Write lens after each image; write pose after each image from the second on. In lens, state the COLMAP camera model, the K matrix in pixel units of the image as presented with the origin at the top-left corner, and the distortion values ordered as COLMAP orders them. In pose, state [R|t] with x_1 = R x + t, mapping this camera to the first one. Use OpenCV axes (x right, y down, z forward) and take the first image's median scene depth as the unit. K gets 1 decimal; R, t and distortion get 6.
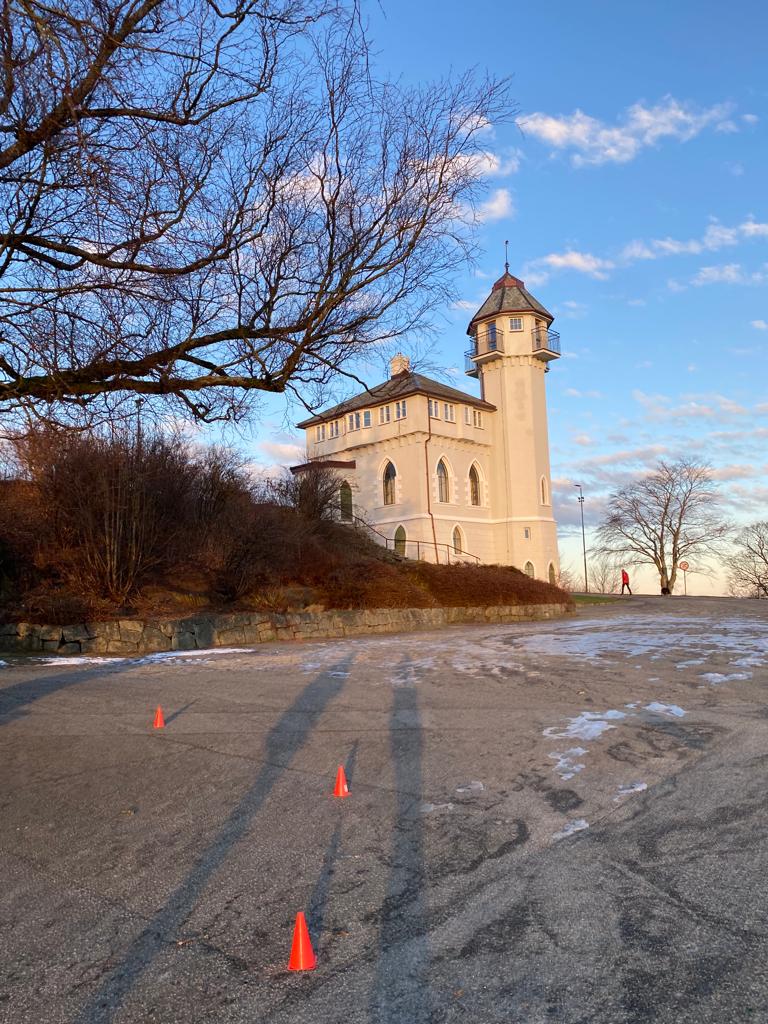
lens RADIAL K [[774.5, 0, 384.0], [0, 774.5, 512.0], [0, 0, 1]] dist [-0.008577, -0.006423]
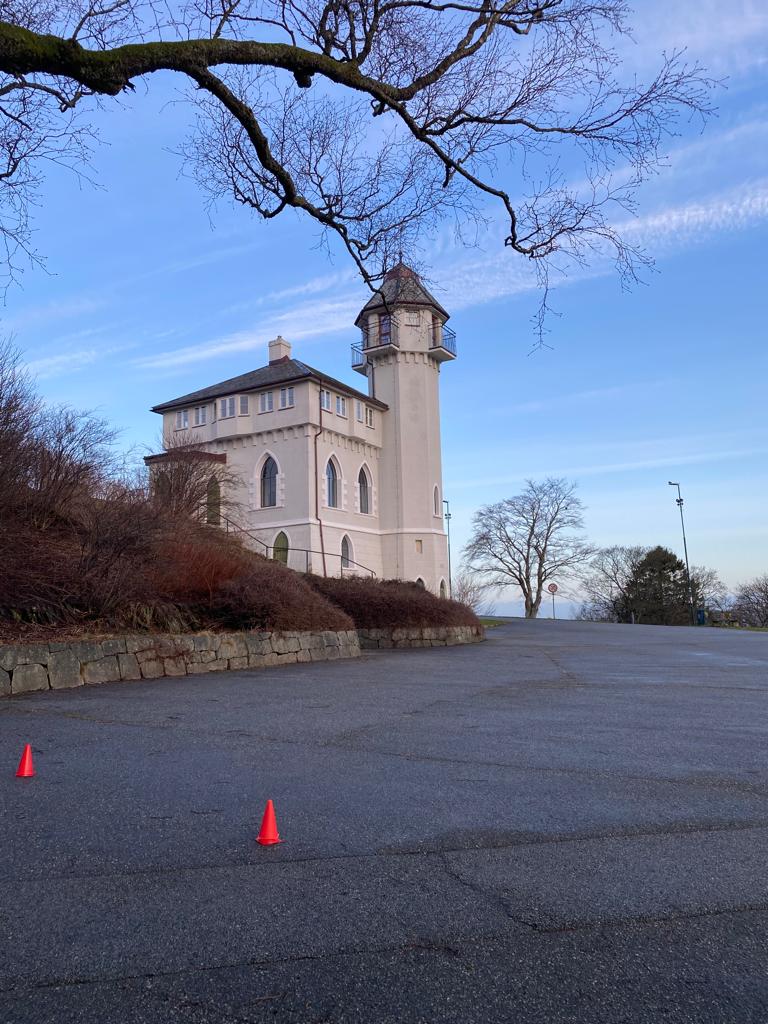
lens RADIAL K [[750.5, 0, 384.0], [0, 750.5, 512.0], [0, 0, 1]] dist [0.079193, -0.000177]
pose [[0.967952, 0.051095, 0.245882, -0.070528], [-0.044732, 0.998505, -0.031398, 0.015966], [-0.247119, 0.019393, 0.968791, 0.154175]]
